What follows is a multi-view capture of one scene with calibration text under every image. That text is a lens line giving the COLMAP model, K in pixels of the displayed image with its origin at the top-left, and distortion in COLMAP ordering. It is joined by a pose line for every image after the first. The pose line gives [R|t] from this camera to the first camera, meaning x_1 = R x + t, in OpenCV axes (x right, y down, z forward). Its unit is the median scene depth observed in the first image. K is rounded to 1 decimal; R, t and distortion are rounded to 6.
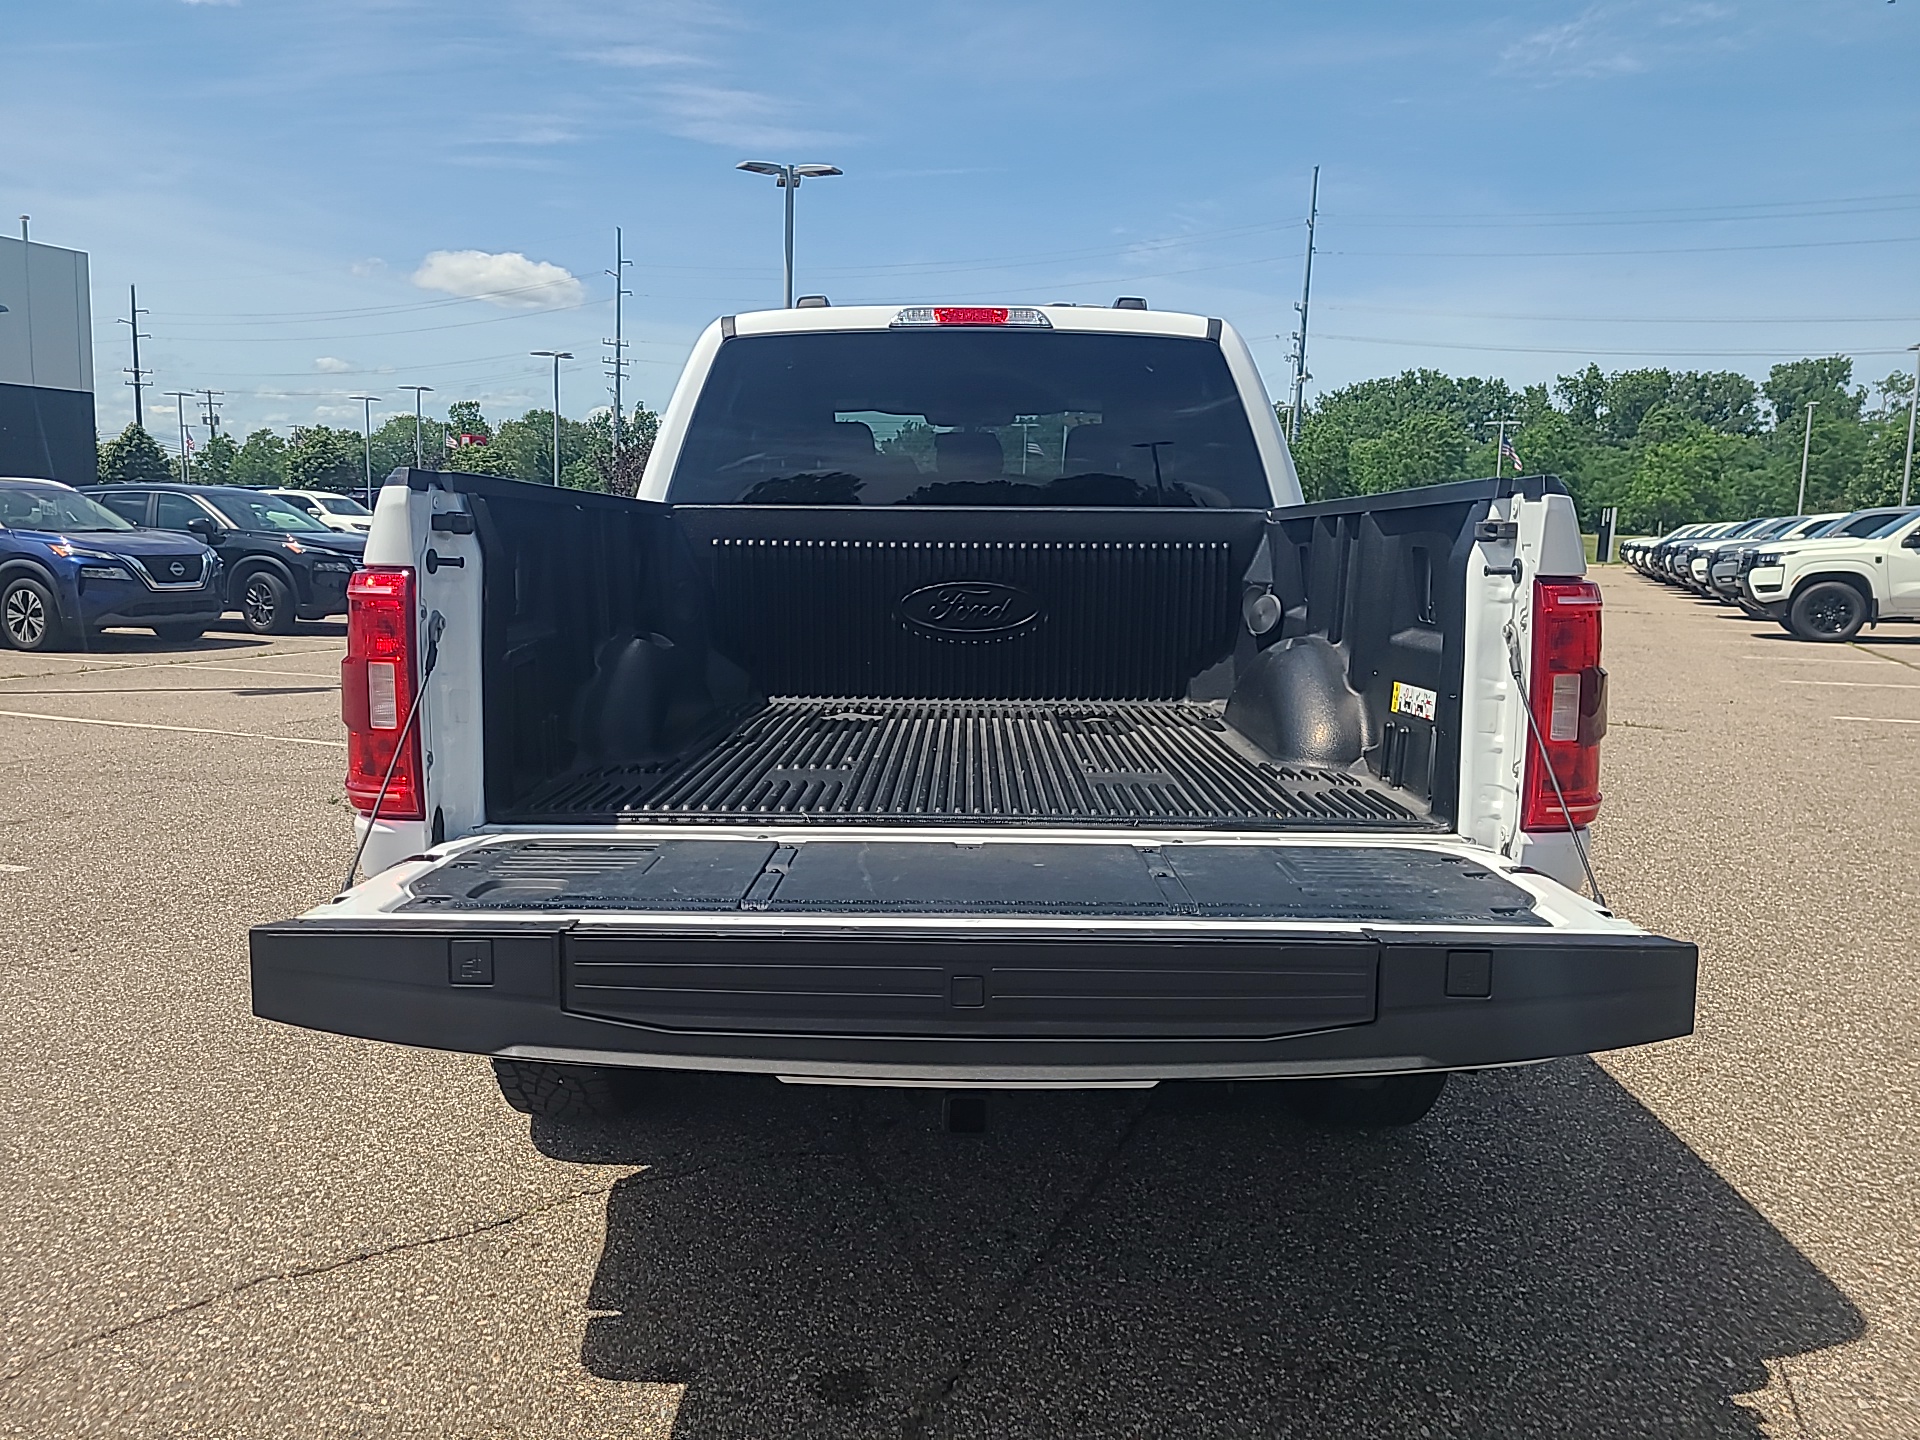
lens RADIAL K [[1467.3, 0, 950.2], [0, 1467.3, 707.9], [0, 0, 1]] dist [0.053439, -0.045087]
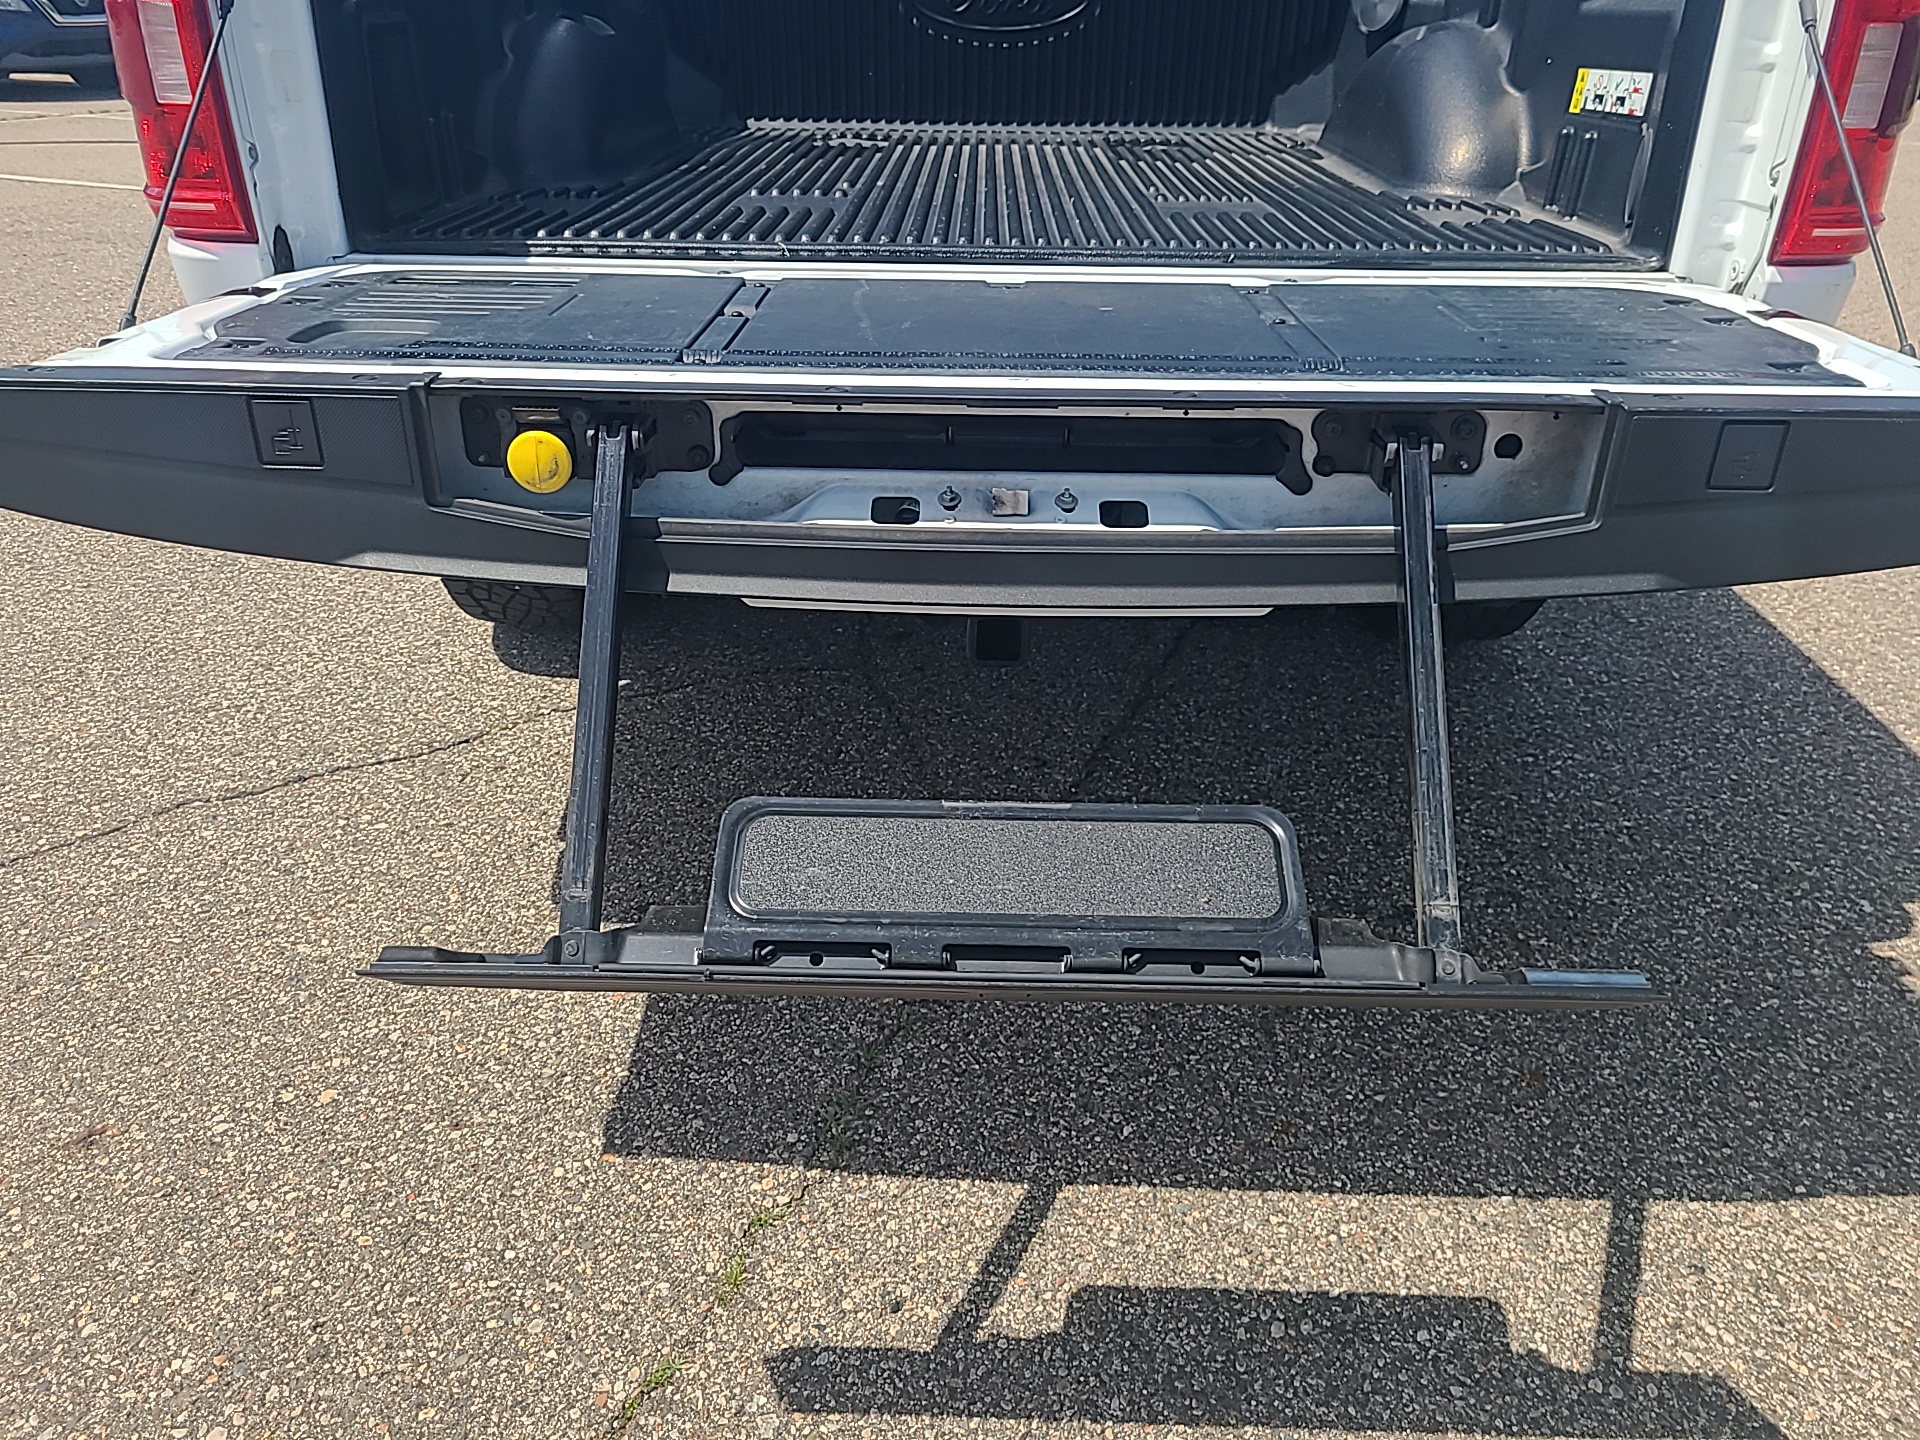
lens RADIAL K [[1467.3, 0, 950.2], [0, 1467.3, 707.9], [0, 0, 1]] dist [0.053439, -0.045087]
pose [[0.999952, 0.006252, -0.007540, -0.006605], [-0.003407, 0.943750, 0.330643, 0.040893], [0.009183, -0.330602, 0.943726, 0.197612]]
